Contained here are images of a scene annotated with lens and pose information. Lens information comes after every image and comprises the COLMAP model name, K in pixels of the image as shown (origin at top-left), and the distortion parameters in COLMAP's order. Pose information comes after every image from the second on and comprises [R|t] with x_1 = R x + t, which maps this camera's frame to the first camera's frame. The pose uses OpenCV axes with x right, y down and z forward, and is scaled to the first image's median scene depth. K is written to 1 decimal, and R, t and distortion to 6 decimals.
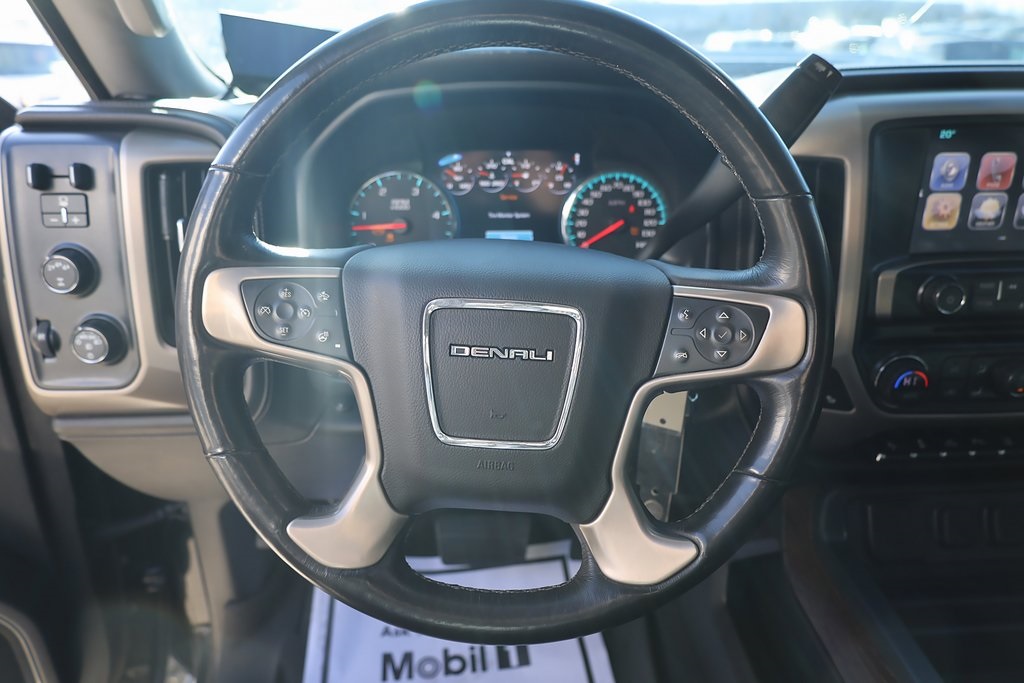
lens RADIAL K [[692.4, 0, 512.0], [0, 692.4, 341.5], [0, 0, 1]] dist [-0.012262, -0.001586]
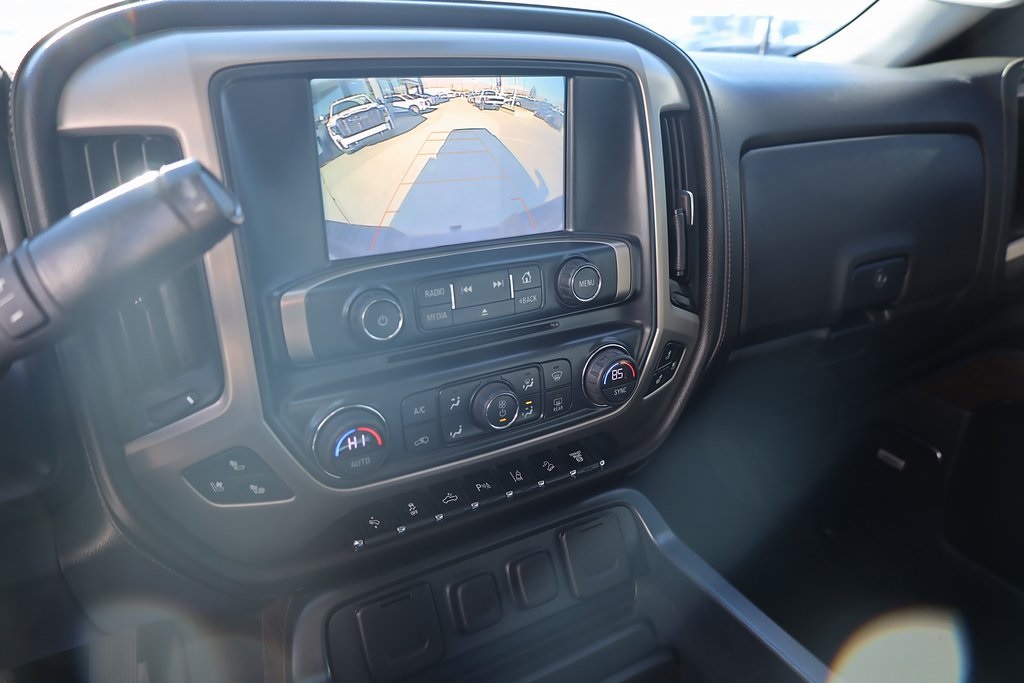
lens RADIAL K [[717.5, 0, 515.9], [0, 717.5, 344.1], [0, 0, 1]] dist [-0.004135, -0.001906]
pose [[0.881009, -0.168371, 0.442125, 0.401349], [0.168448, 0.984922, 0.039419, -0.040757], [-0.442095, 0.039747, 0.896087, 0.261269]]
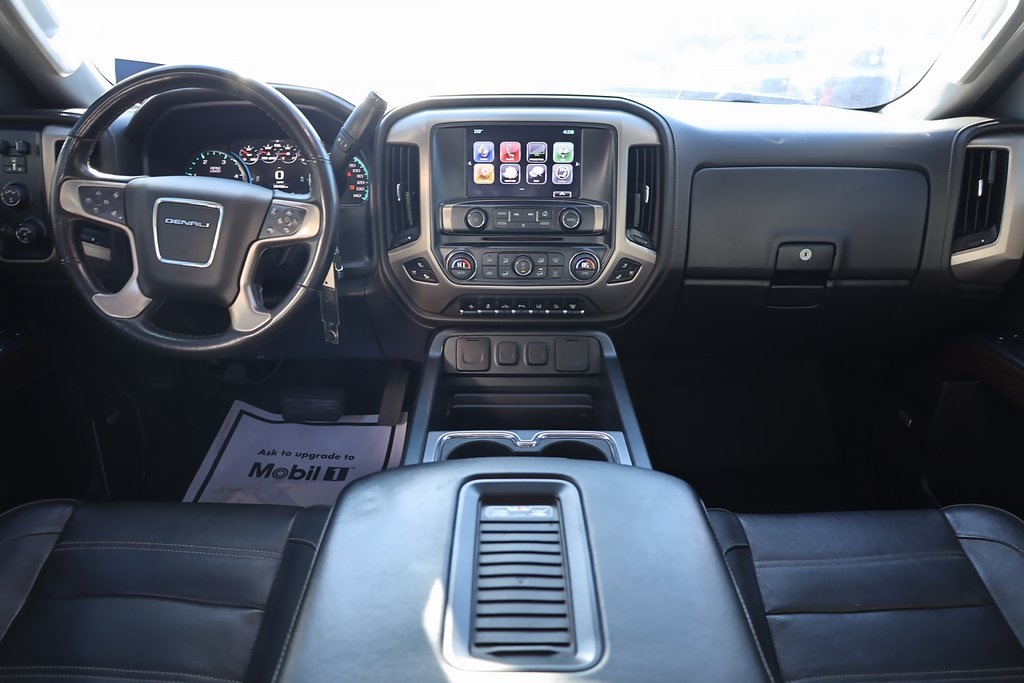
lens RADIAL K [[717.5, 0, 515.9], [0, 717.5, 344.1], [0, 0, 1]] dist [-0.004135, -0.001906]
pose [[0.999152, 0.023455, -0.033828, 0.768905], [-0.023617, 0.999711, -0.004401, 0.265561], [0.033715, 0.005196, 0.999418, -0.885366]]
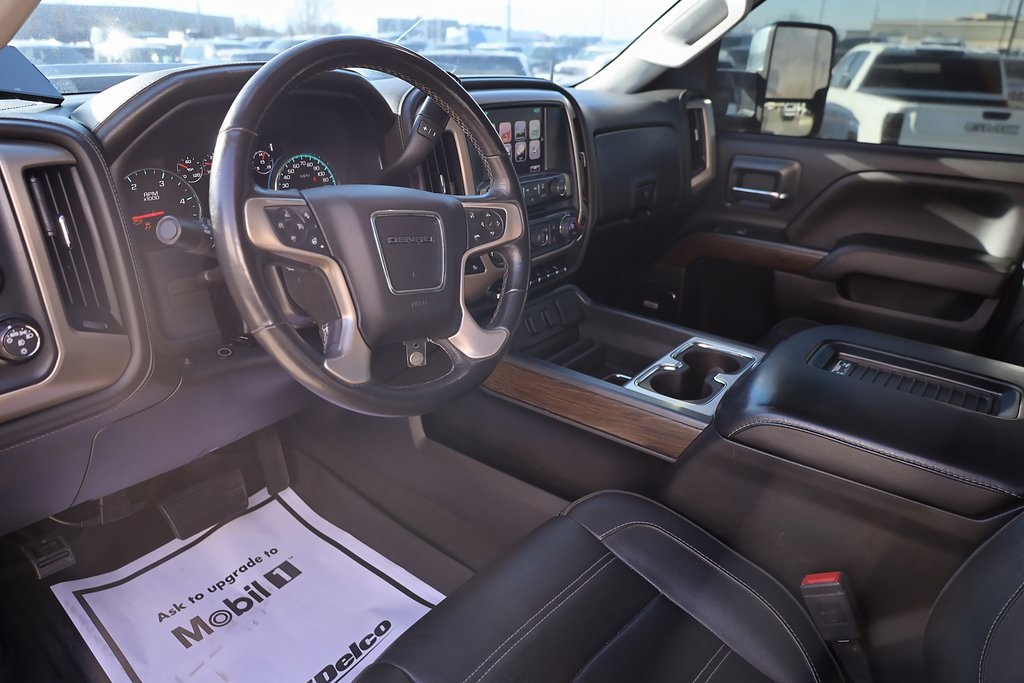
lens RADIAL K [[708.4, 0, 509.6], [0, 708.4, 336.7], [0, 0, 1]] dist [-0.001287, -0.002929]
pose [[0.635772, -0.267314, 0.724112, -0.829116], [0.279509, 0.954181, 0.106837, 0.083717], [-0.719492, 0.134471, 0.681358, -0.263678]]
